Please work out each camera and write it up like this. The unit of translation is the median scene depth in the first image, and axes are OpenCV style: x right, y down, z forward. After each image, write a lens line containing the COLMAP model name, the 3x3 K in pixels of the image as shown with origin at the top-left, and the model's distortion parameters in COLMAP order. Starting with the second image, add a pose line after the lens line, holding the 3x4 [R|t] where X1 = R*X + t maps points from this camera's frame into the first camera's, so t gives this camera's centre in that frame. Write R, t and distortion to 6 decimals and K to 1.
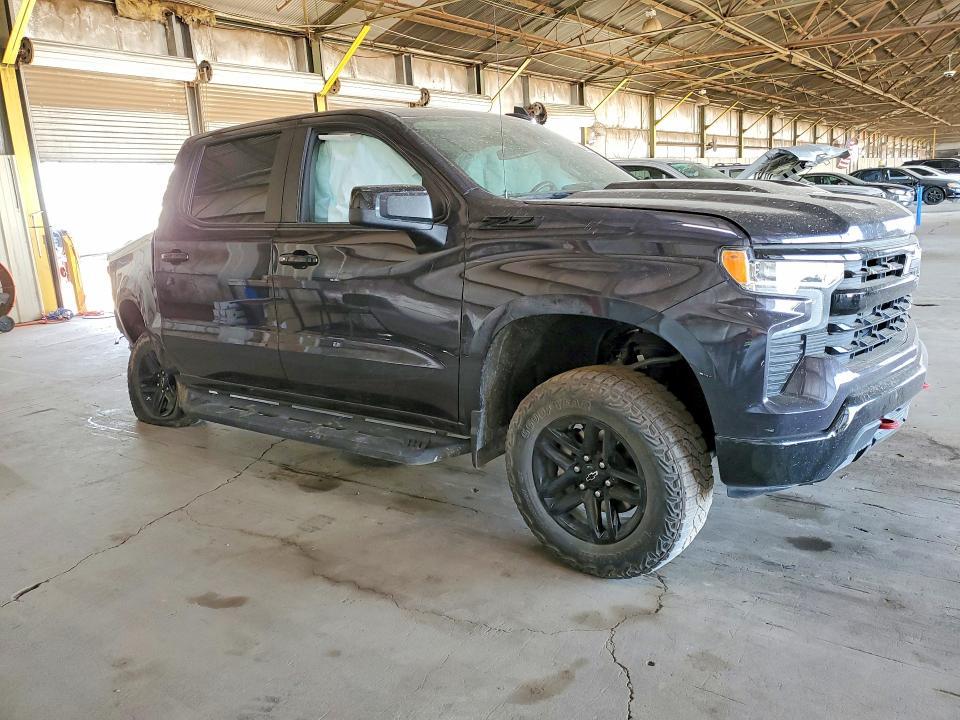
lens RADIAL K [[736.8, 0, 480.0], [0, 736.8, 360.0], [0, 0, 1]] dist [0.021502, 0.002405]
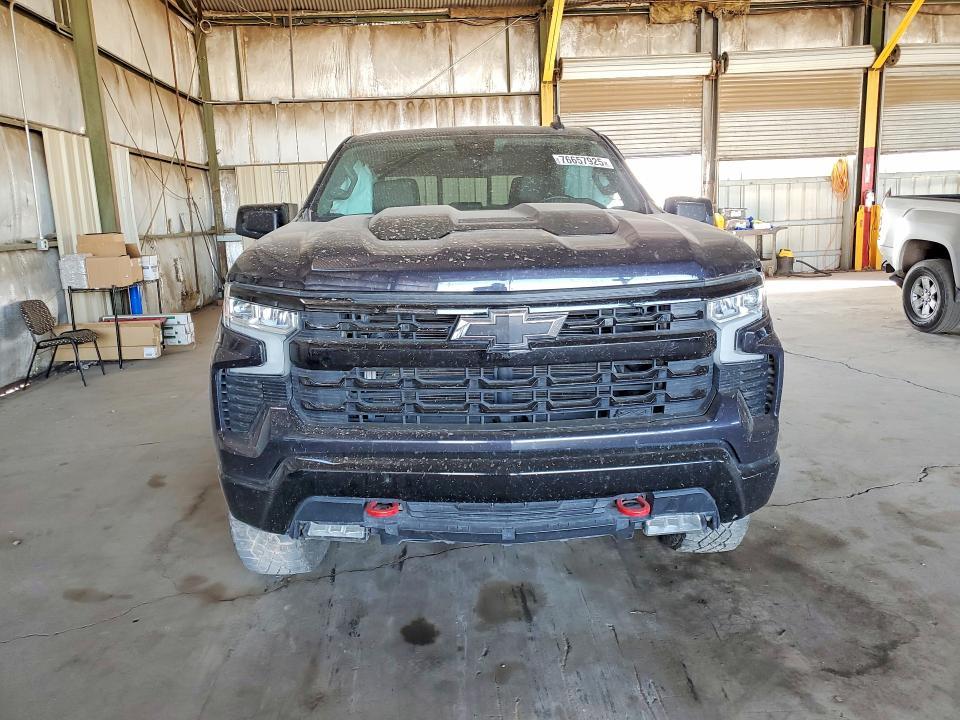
lens RADIAL K [[736.8, 0, 480.0], [0, 736.8, 360.0], [0, 0, 1]] dist [0.021502, 0.002405]
pose [[0.639119, 0.182106, -0.747238, 0.273700], [-0.163331, 0.981540, 0.099508, -0.040902], [0.751565, 0.058450, 0.657065, 0.119091]]
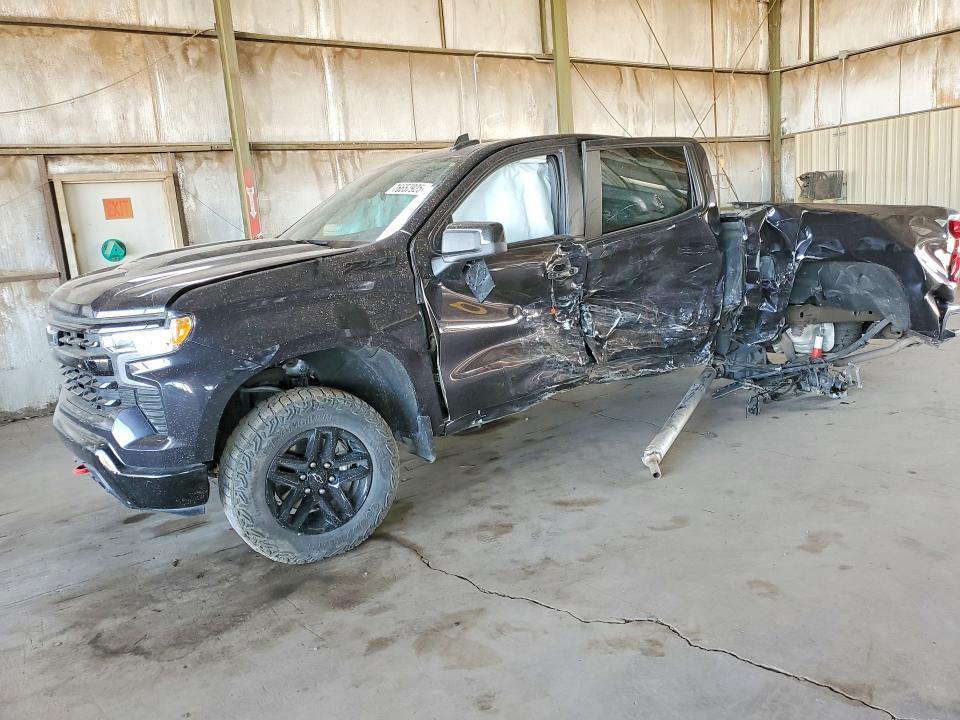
lens RADIAL K [[736.8, 0, 480.0], [0, 736.8, 360.0], [0, 0, 1]] dist [0.021502, 0.002405]
pose [[-0.311140, 0.263754, -0.913031, 0.363708], [-0.103400, 0.945619, 0.308404, -0.132919], [0.944722, 0.190364, -0.266948, 0.486970]]
